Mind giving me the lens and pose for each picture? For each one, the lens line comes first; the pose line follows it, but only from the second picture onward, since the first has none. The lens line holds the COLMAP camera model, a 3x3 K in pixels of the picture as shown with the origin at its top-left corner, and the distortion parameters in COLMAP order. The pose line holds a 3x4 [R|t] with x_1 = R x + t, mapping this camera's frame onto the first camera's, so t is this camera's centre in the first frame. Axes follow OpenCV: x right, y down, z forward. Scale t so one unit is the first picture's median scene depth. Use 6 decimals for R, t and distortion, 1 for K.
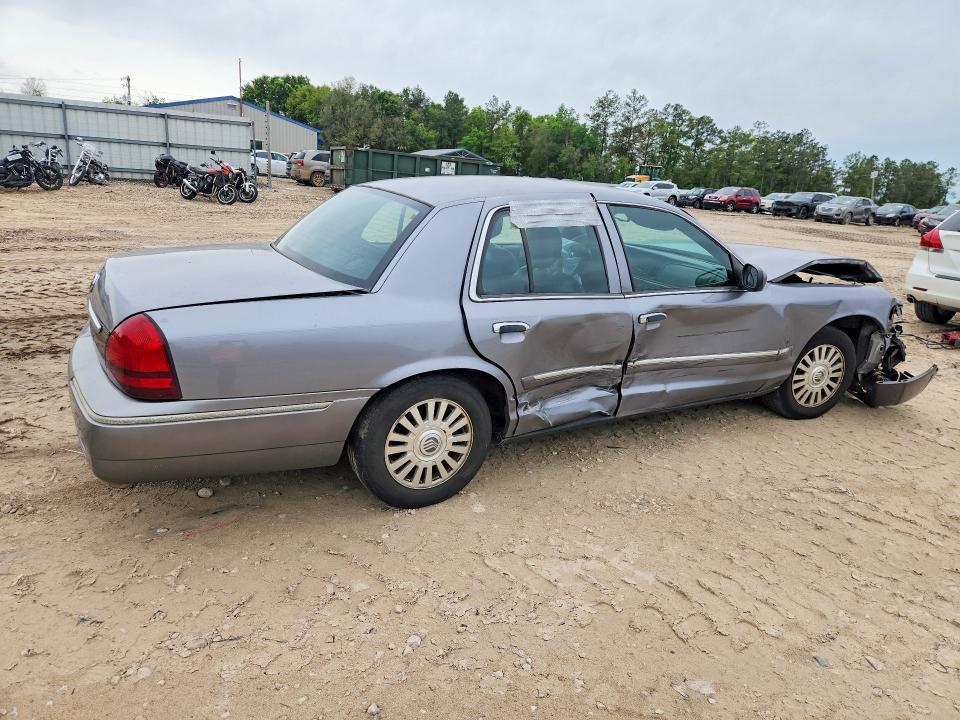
lens RADIAL K [[646.6, 0, 482.0], [0, 646.6, 360.5], [0, 0, 1]] dist [0.034837, -0.018408]
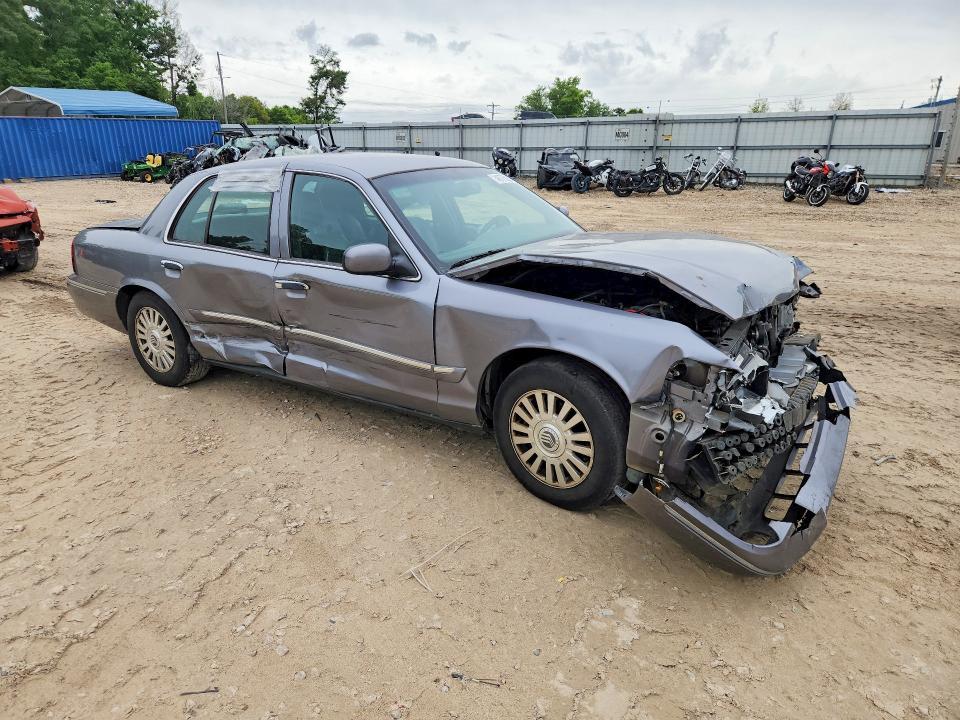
lens RADIAL K [[646.6, 0, 476.0], [0, 646.6, 358.7], [0, 0, 1]] dist [0.034837, -0.018408]
pose [[0.445360, 0.210347, -0.870292, 0.643595], [-0.225660, 0.967004, 0.118243, -0.070016], [0.866448, 0.143729, 0.478131, 0.395182]]
